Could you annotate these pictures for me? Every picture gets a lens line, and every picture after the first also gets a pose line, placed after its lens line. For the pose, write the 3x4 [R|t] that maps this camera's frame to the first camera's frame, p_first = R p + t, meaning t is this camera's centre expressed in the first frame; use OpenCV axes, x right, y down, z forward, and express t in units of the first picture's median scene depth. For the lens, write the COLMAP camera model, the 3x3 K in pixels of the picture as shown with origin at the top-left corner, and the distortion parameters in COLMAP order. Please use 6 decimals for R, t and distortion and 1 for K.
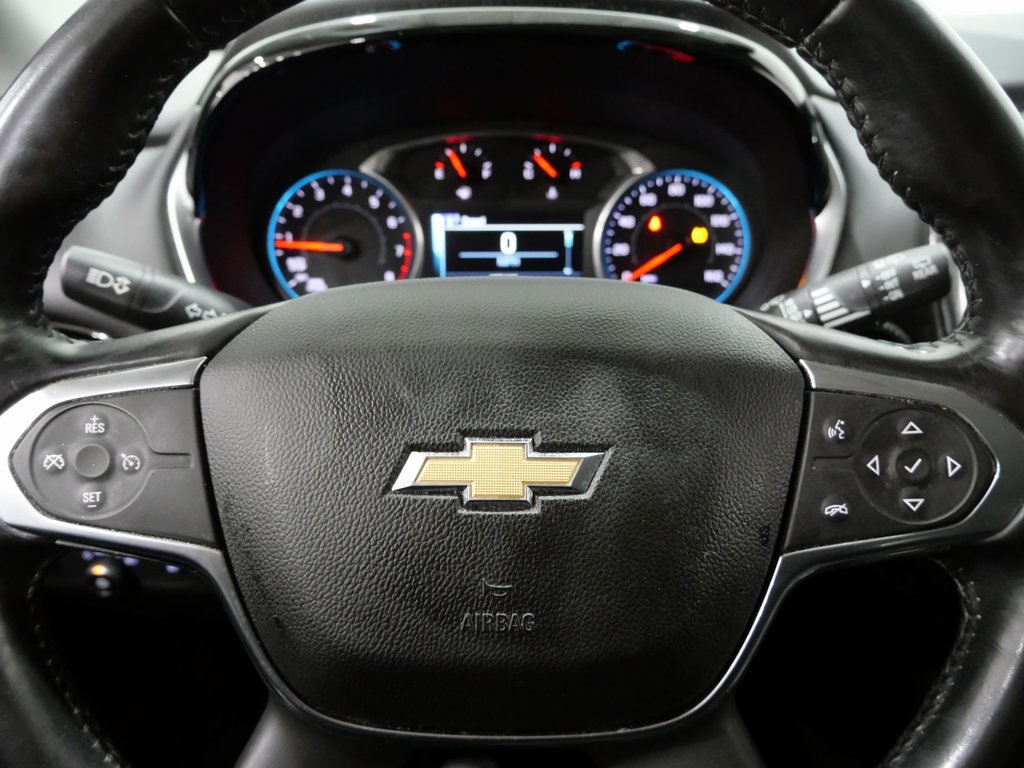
lens RADIAL K [[747.0, 0, 511.3], [0, 747.0, 383.6], [0, 0, 1]] dist [0.021077, -0.007218]
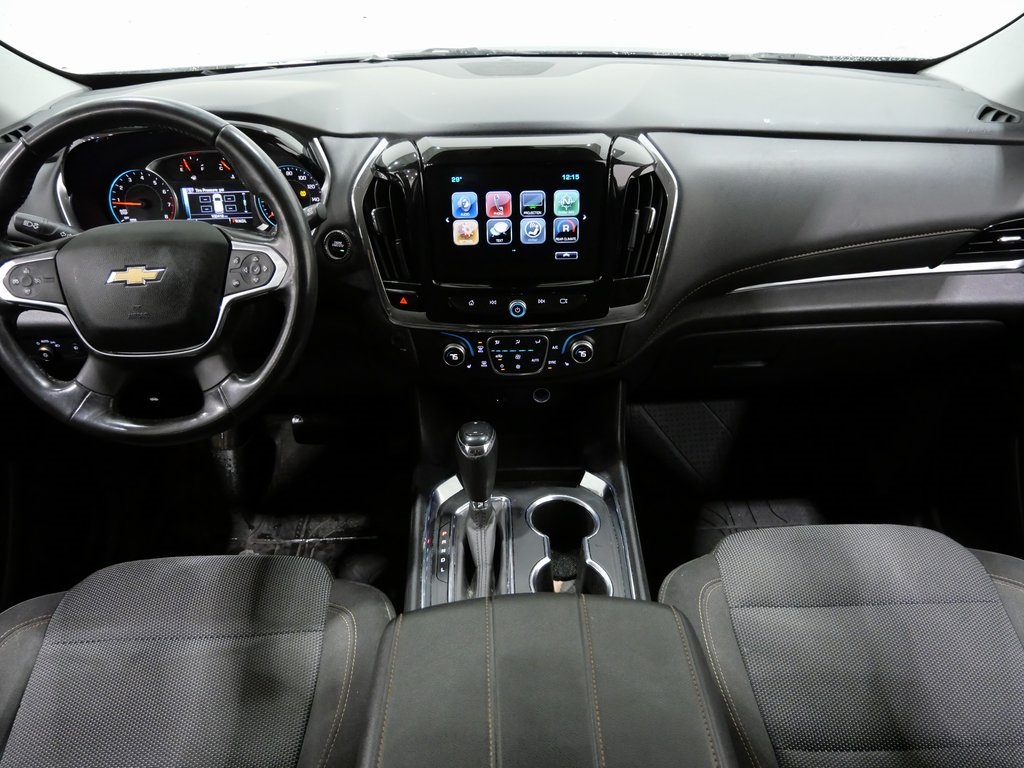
lens RADIAL K [[747.0, 0, 513.8], [0, 747.0, 377.8], [0, 0, 1]] dist [0.021077, -0.007218]
pose [[0.999370, -0.035132, 0.005103, 0.862377], [0.034419, 0.994072, 0.103128, 0.142751], [-0.008696, -0.102888, 0.994655, -1.309387]]
